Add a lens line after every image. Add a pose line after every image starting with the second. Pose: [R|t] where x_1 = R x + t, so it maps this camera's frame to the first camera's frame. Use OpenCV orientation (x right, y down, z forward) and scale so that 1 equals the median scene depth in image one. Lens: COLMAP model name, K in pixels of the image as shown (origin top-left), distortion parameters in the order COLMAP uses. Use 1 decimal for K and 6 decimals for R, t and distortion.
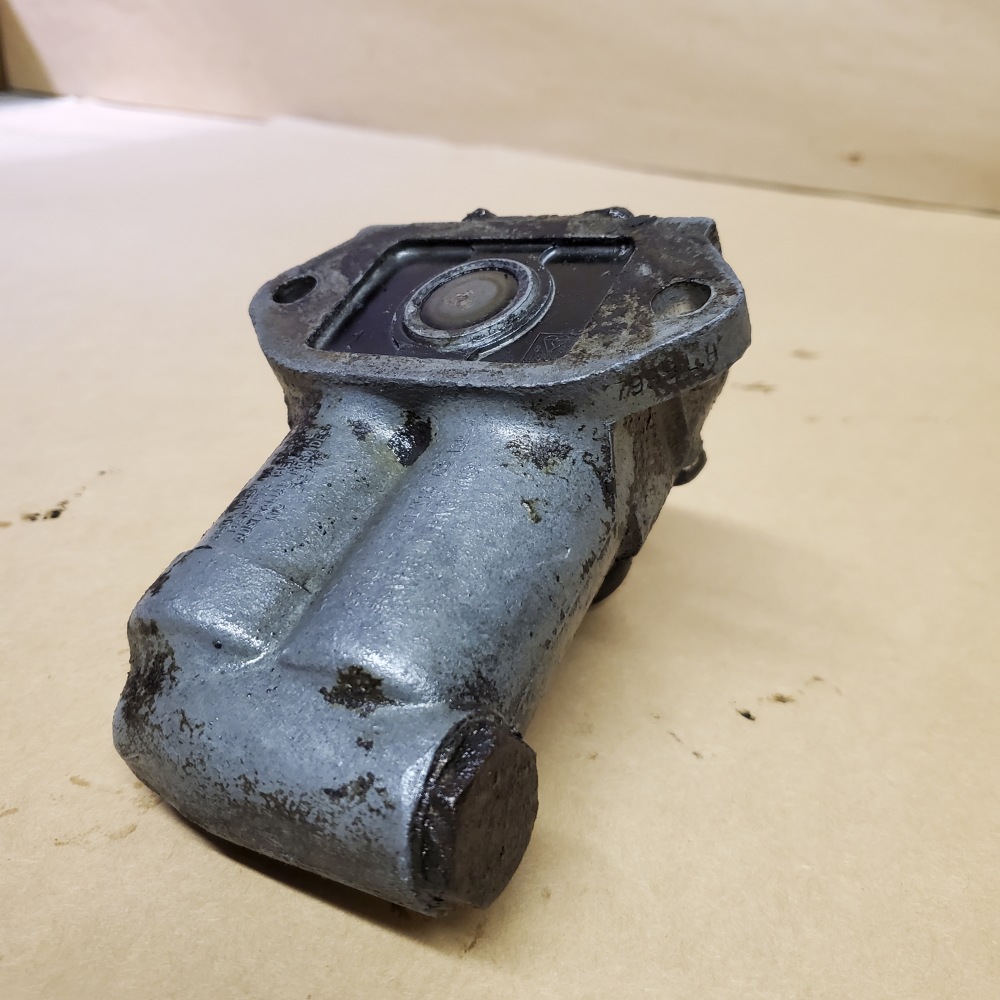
lens RADIAL K [[1044.7, 0, 500.0], [0, 1044.7, 500.0], [0, 0, 1]] dist [0.059407, 0.000299]
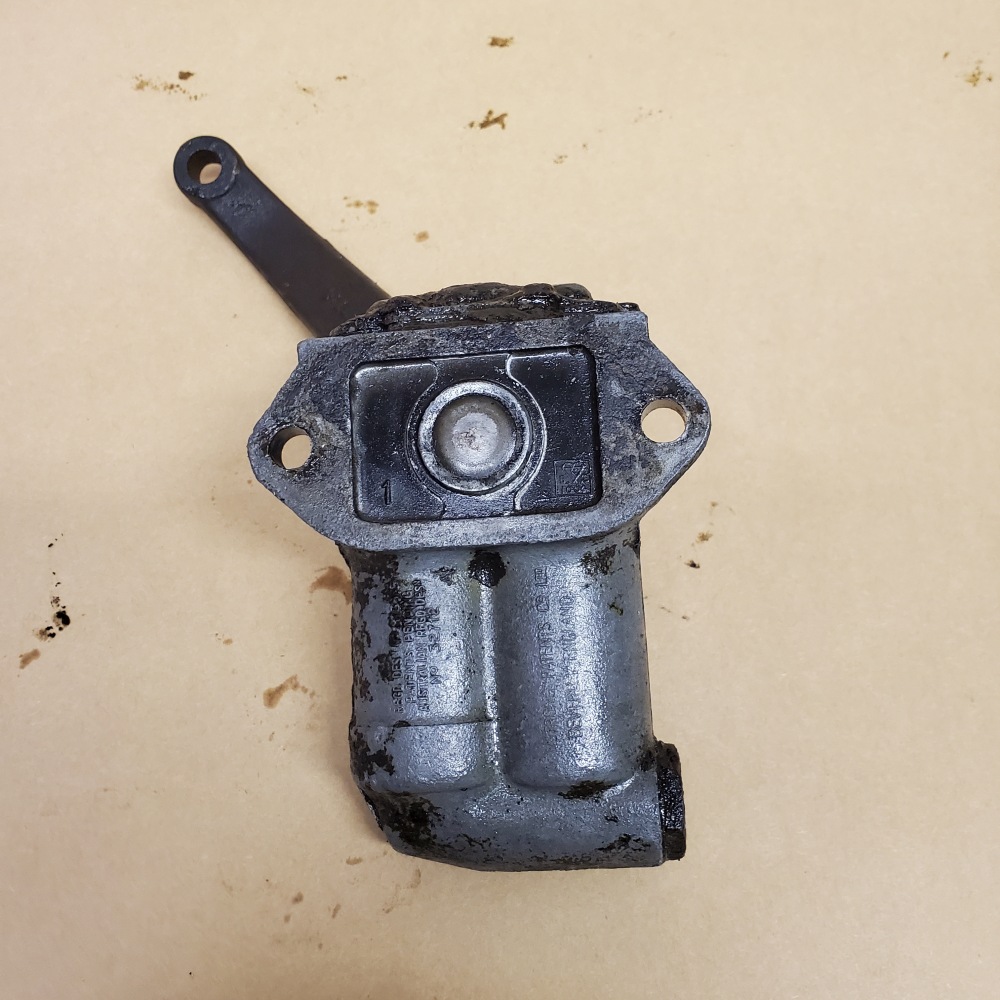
lens RADIAL K [[1024.2, 0, 500.0], [0, 1024.2, 500.0], [0, 0, 1]] dist [0.263861, -0.866820]
pose [[0.861205, -0.449590, 0.237053, -0.342642], [0.237631, 0.768459, 0.594140, -0.896330], [-0.449285, -0.455346, 0.768637, 0.046434]]
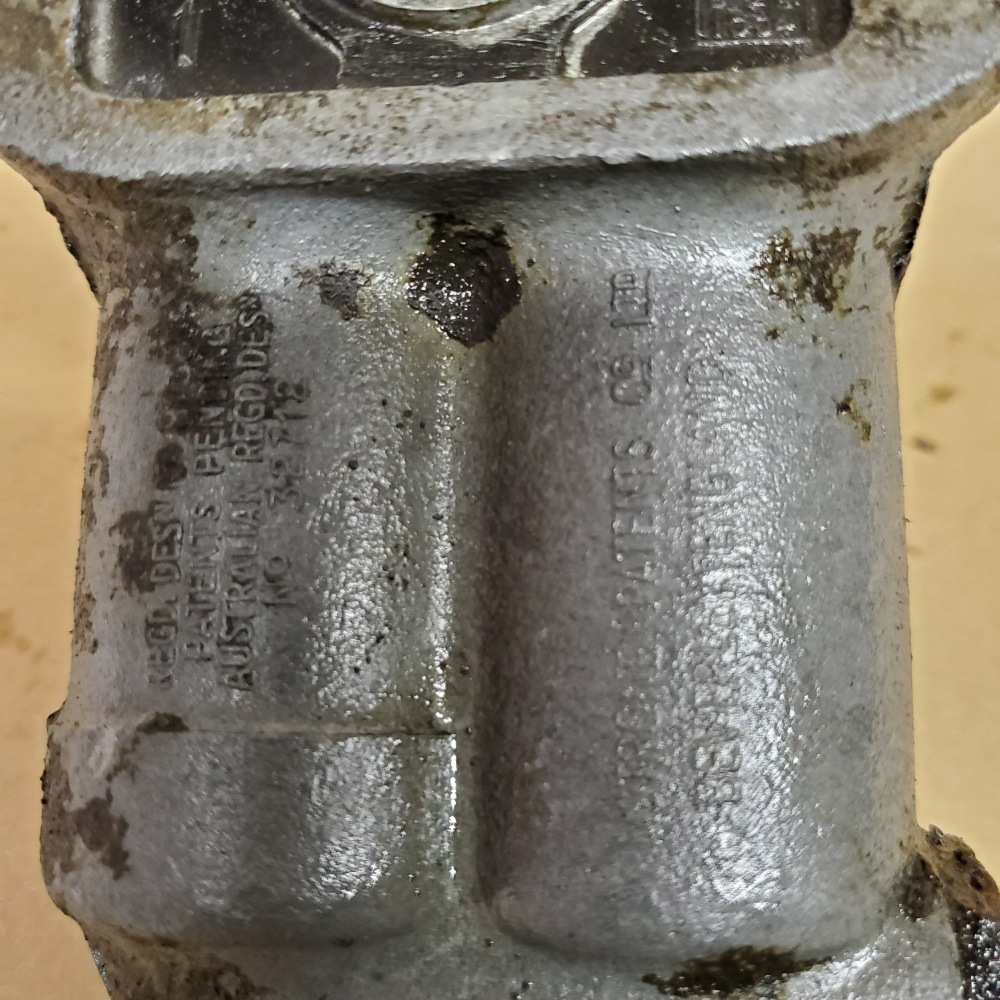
lens RADIAL K [[1091.5, 0, 500.0], [0, 1091.5, 500.0], [0, 0, 1]] dist [-0.010901, -0.056131]
pose [[0.890356, -0.380843, 0.249449, -0.223913], [0.188053, 0.806645, 0.560321, -0.239562], [-0.414611, -0.451976, 0.789820, 0.604504]]
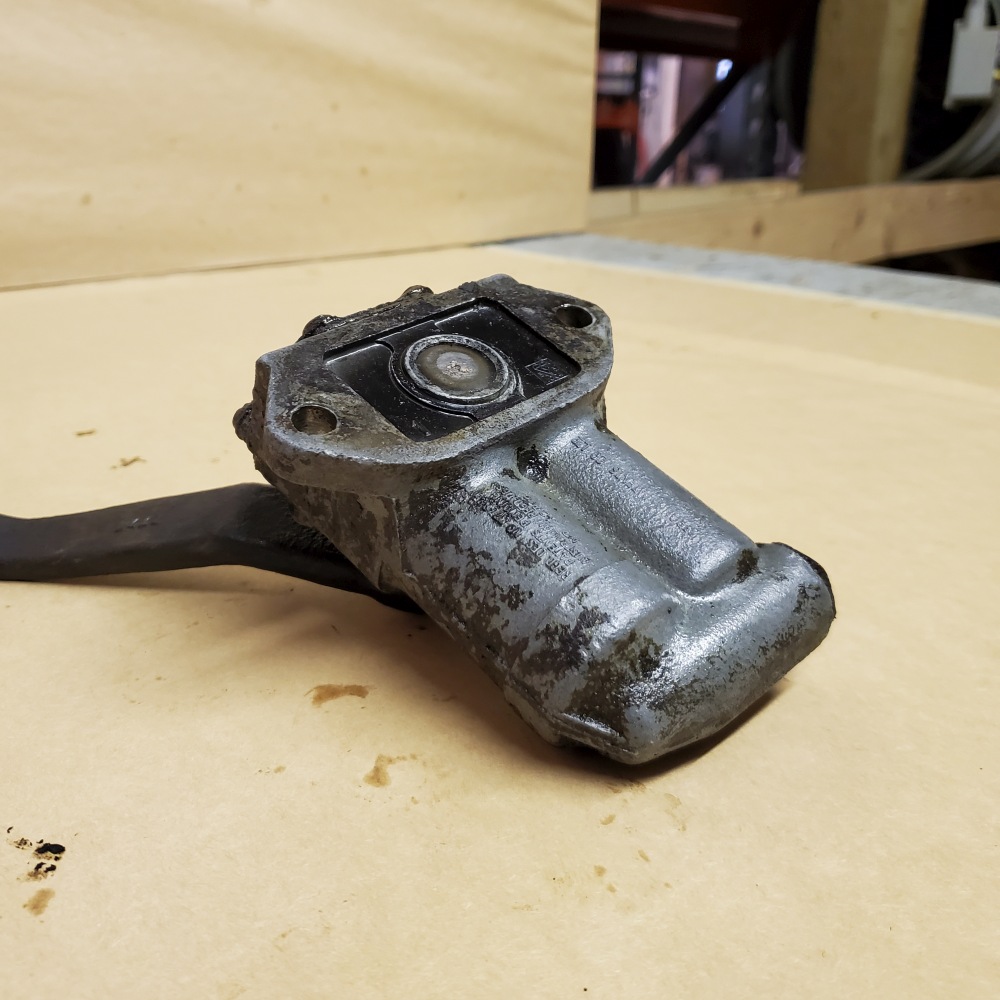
lens RADIAL K [[1072.3, 0, 495.9], [0, 1072.3, 453.6], [0, 0, 1]] dist [0.259622, -1.070622]
pose [[0.271636, -0.333351, 0.902824, -1.351860], [0.421616, 0.884503, 0.199734, -0.369204], [-0.865132, 0.326390, 0.380809, 0.523568]]
